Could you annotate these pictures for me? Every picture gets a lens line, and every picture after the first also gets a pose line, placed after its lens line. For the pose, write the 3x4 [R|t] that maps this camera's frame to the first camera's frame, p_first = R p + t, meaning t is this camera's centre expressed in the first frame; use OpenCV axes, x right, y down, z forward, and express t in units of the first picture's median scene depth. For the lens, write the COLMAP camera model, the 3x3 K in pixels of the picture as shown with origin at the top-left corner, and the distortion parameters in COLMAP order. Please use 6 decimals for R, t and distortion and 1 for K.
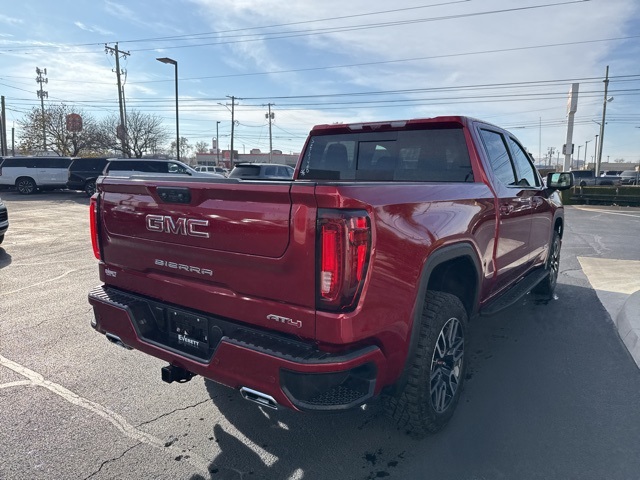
lens RADIAL K [[449.2, 0, 323.0], [0, 449.2, 235.2], [0, 0, 1]] dist [0.048149, -0.070331]
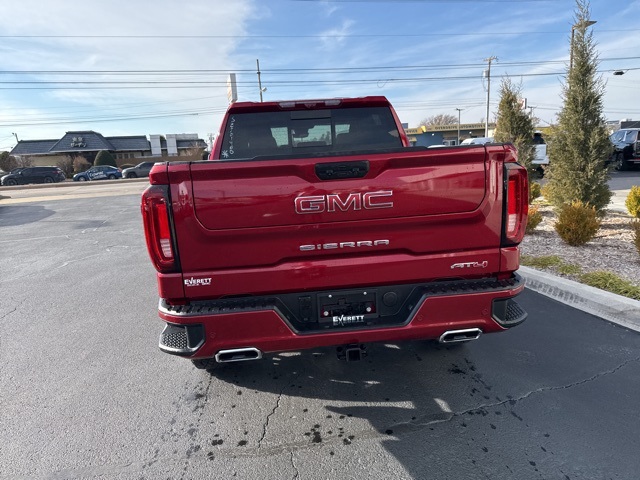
lens RADIAL K [[451.5, 0, 322.1], [0, 451.5, 239.2], [0, 0, 1]] dist [0.044270, -0.072170]
pose [[0.757507, -0.174395, 0.629103, -0.388742], [0.153094, 0.984241, 0.088502, -0.013844], [-0.634623, 0.029272, 0.772268, 0.113549]]
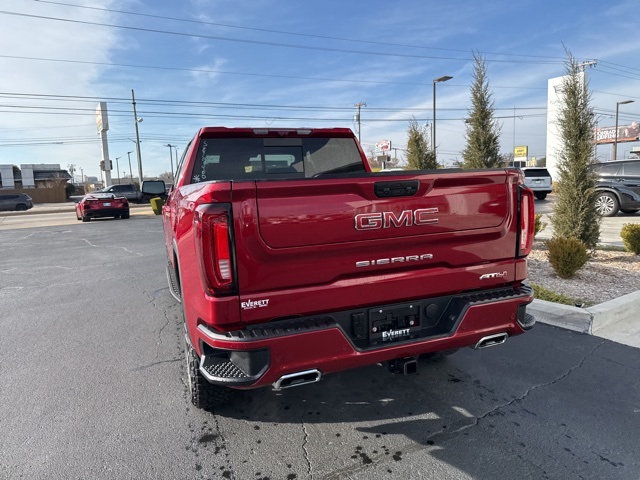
lens RADIAL K [[452.2, 0, 323.0], [0, 452.2, 232.1], [0, 0, 1]] dist [0.033088, -0.052382]
pose [[0.554945, -0.127479, 0.822061, -0.498277], [0.163848, 0.985581, 0.042229, -0.024369], [-0.815592, 0.111258, 0.567831, 0.222914]]
